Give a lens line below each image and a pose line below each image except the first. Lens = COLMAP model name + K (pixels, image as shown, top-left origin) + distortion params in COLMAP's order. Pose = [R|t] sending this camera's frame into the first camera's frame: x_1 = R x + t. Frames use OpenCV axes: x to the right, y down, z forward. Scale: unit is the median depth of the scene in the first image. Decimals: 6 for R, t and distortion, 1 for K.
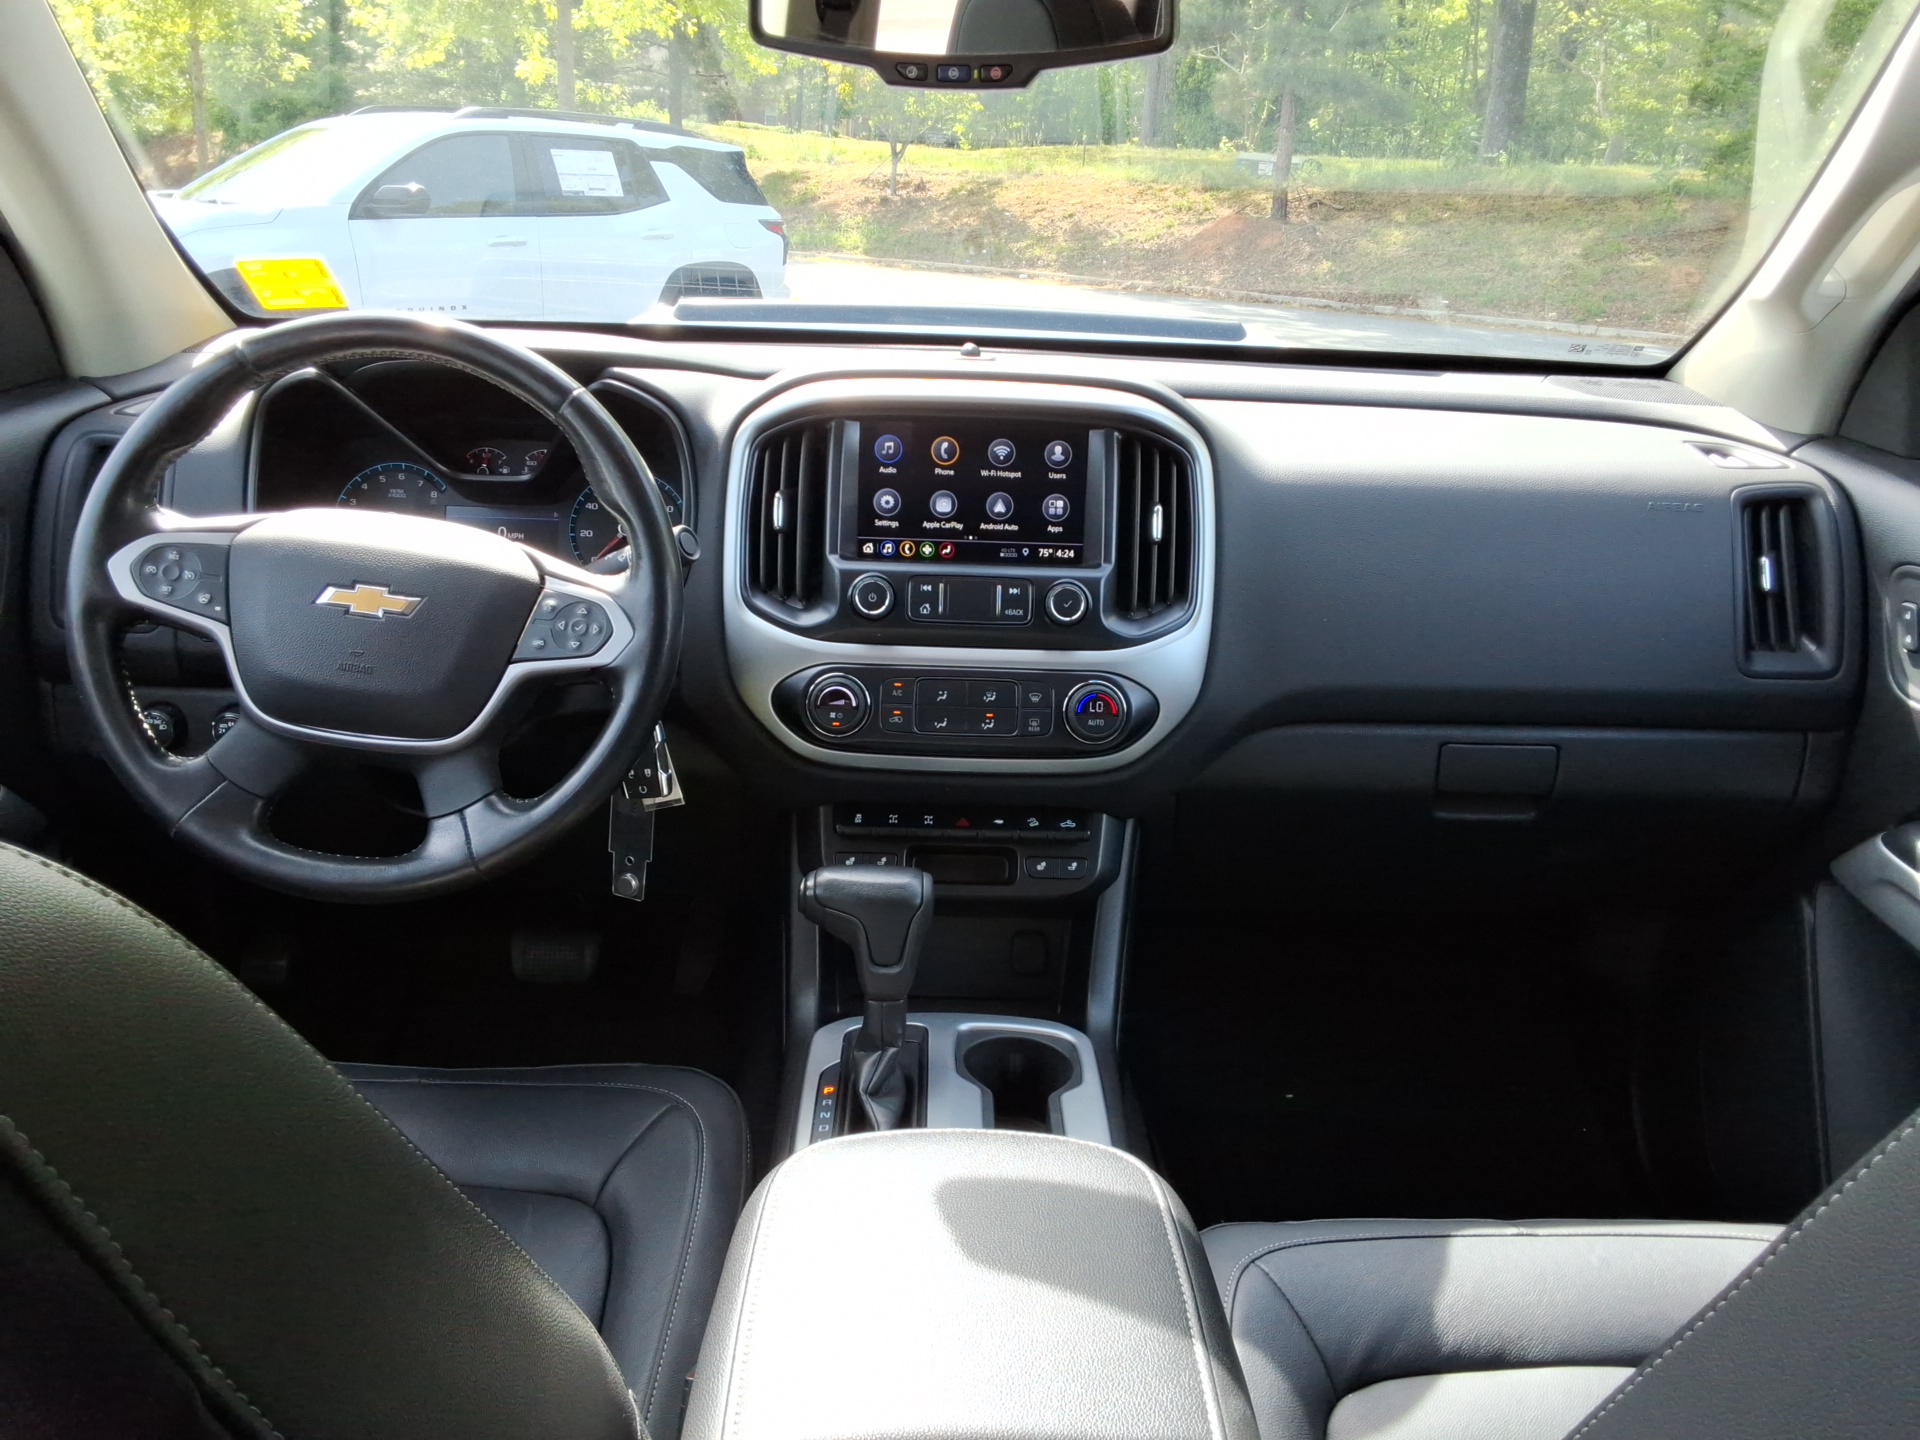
lens RADIAL K [[1565.2, 0, 984.4], [0, 1565.2, 700.1], [0, 0, 1]] dist [0.107635, -0.173163]
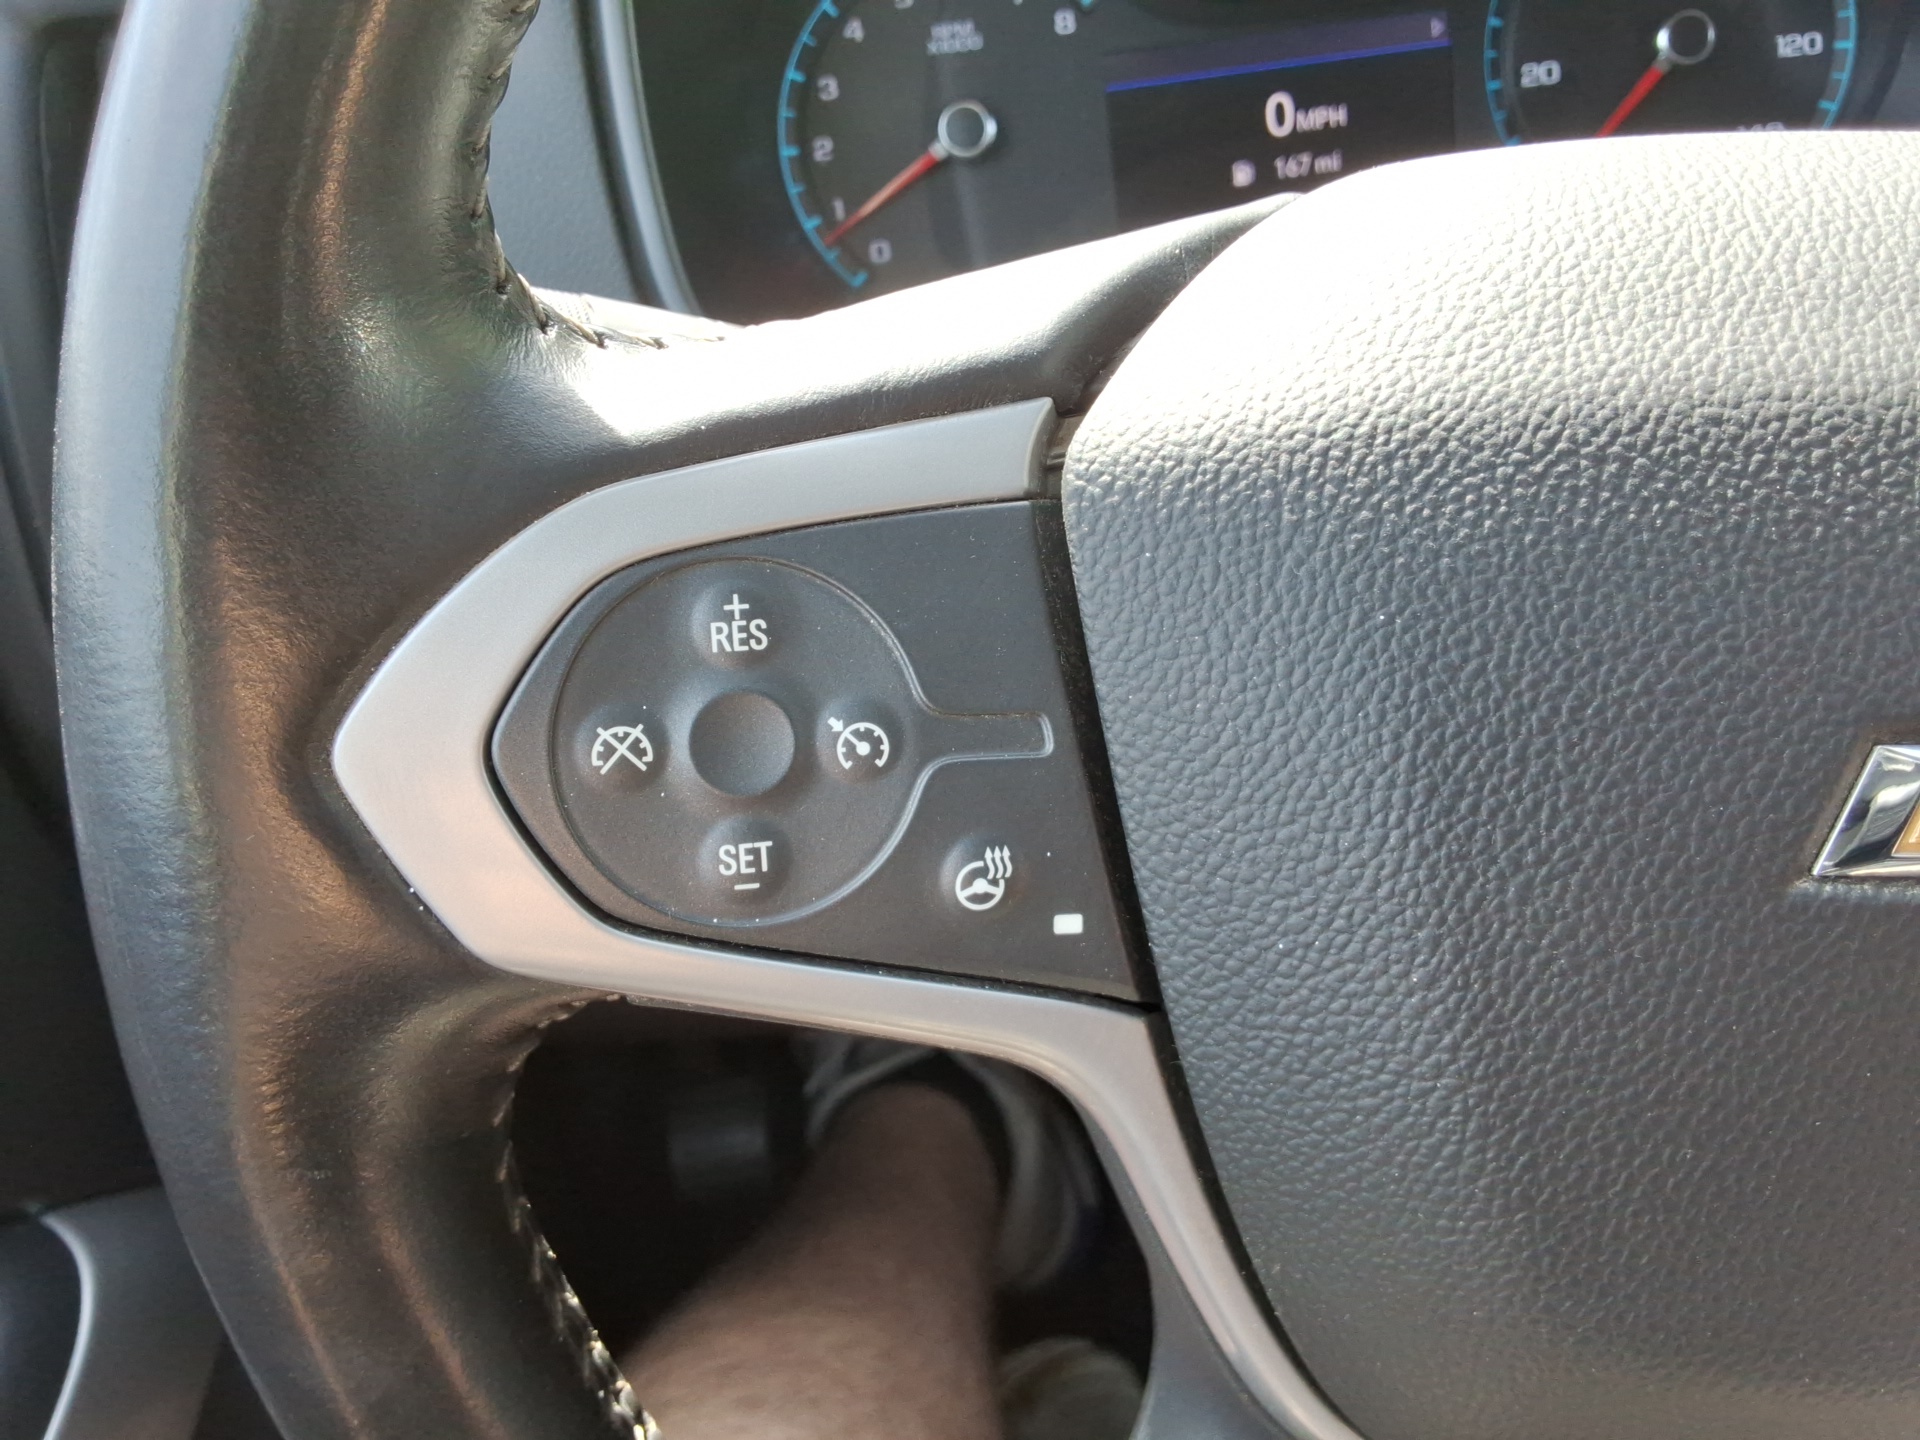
lens RADIAL K [[1565.2, 0, 957.3], [0, 1565.2, 728.4], [0, 0, 1]] dist [0.107635, -0.173163]
pose [[0.988748, -0.129833, -0.074307, -0.398763], [0.146510, 0.940778, 0.305730, -0.106303], [0.030213, -0.313176, 0.949214, 0.714306]]
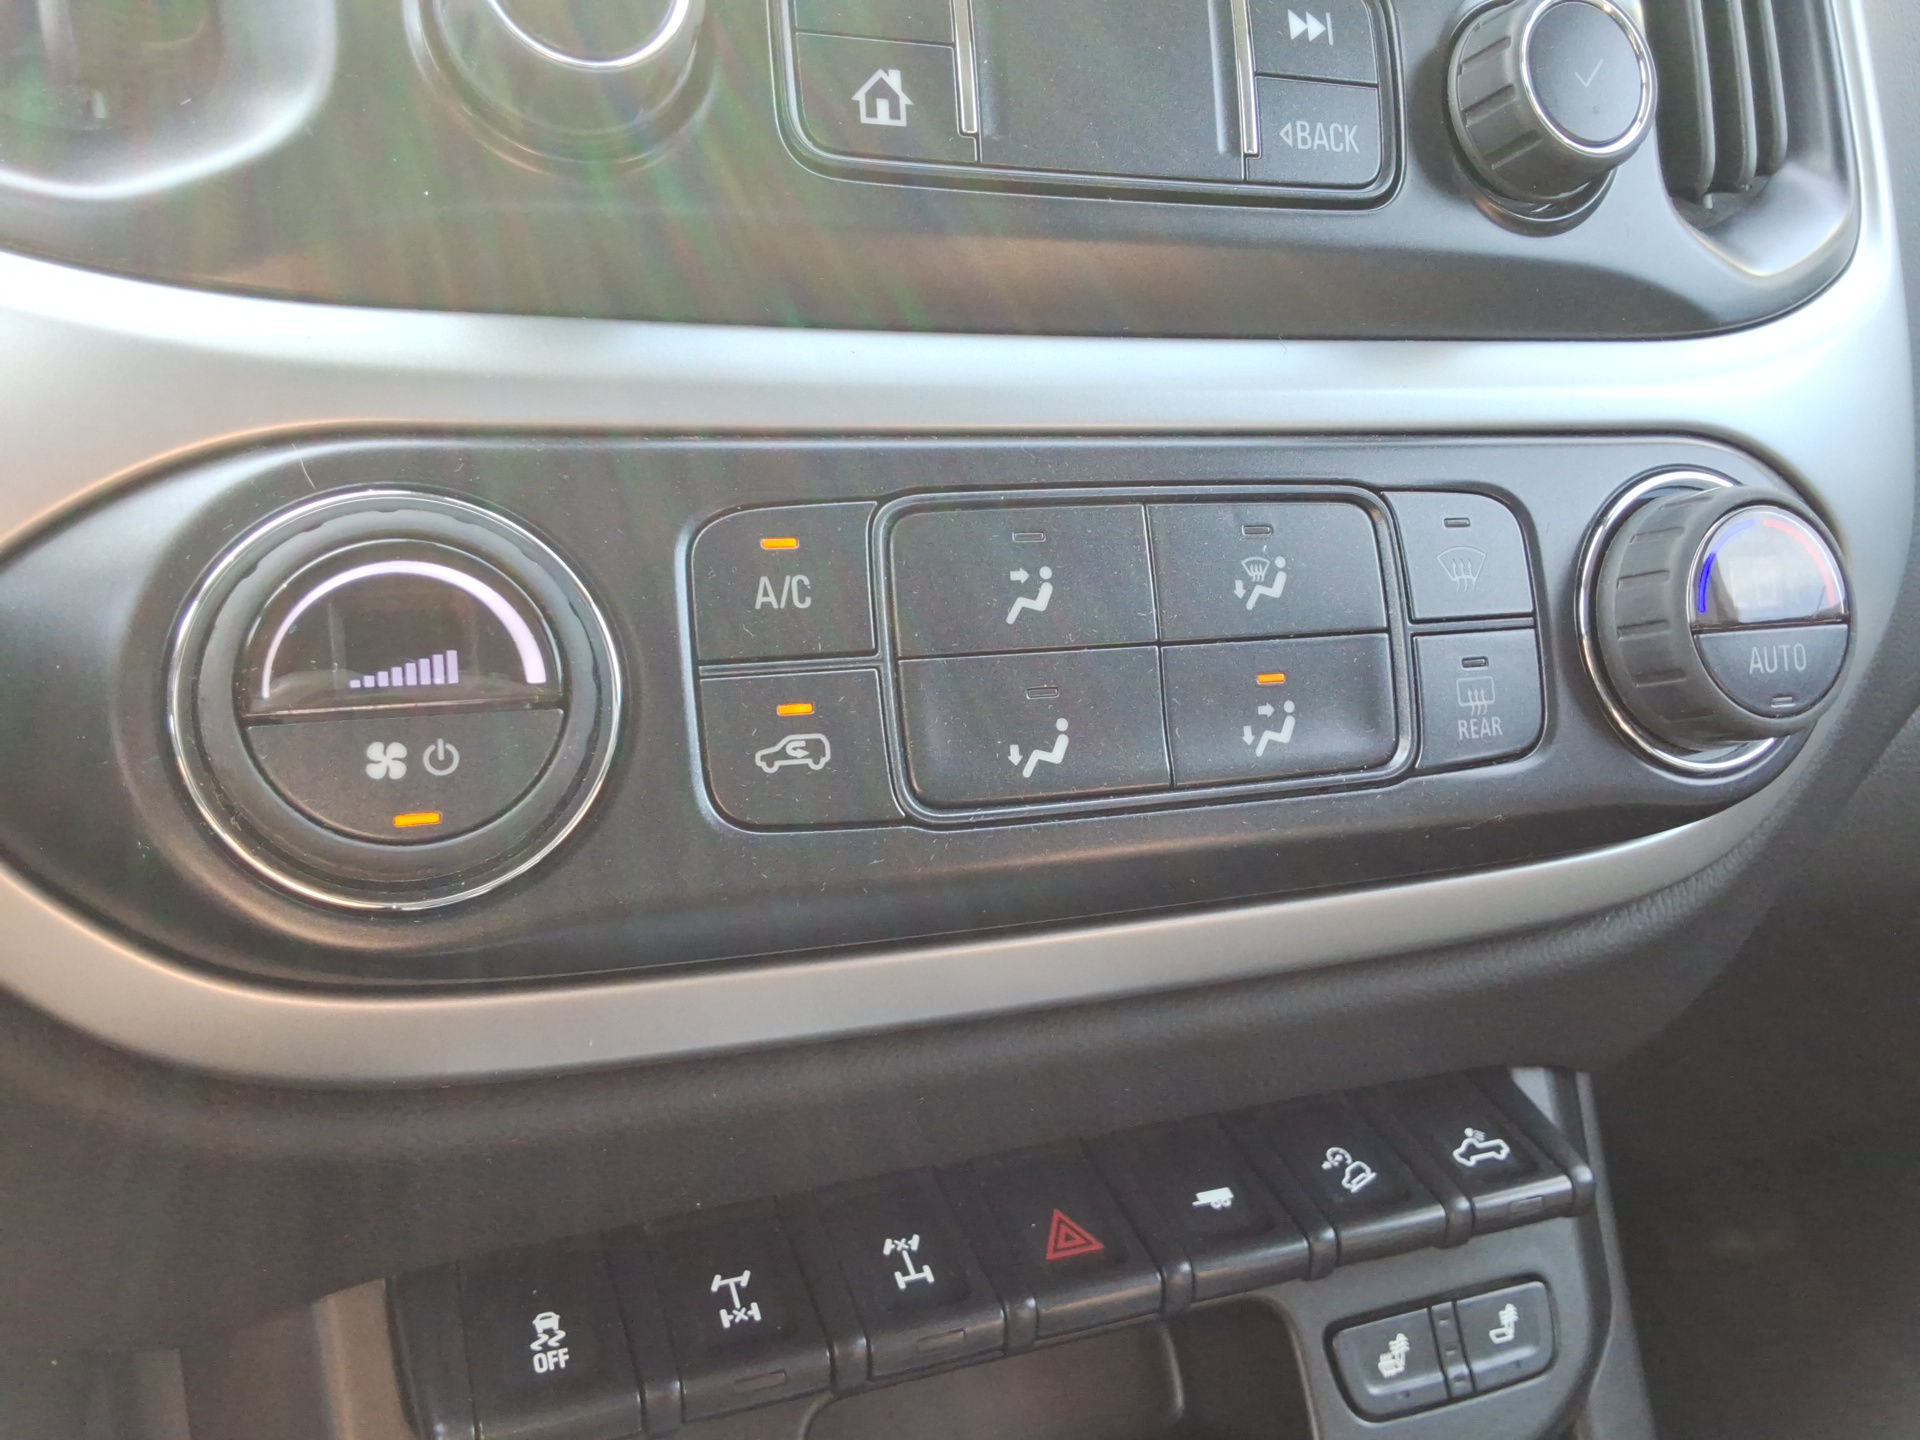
lens RADIAL K [[1565.2, 0, 973.6], [0, 1565.2, 715.5], [0, 0, 1]] dist [0.107635, -0.173163]
pose [[0.932068, -0.096675, 0.349147, -0.093156], [0.117163, 0.992386, -0.037993, 0.016146], [-0.342816, 0.076319, 0.936297, 0.816840]]
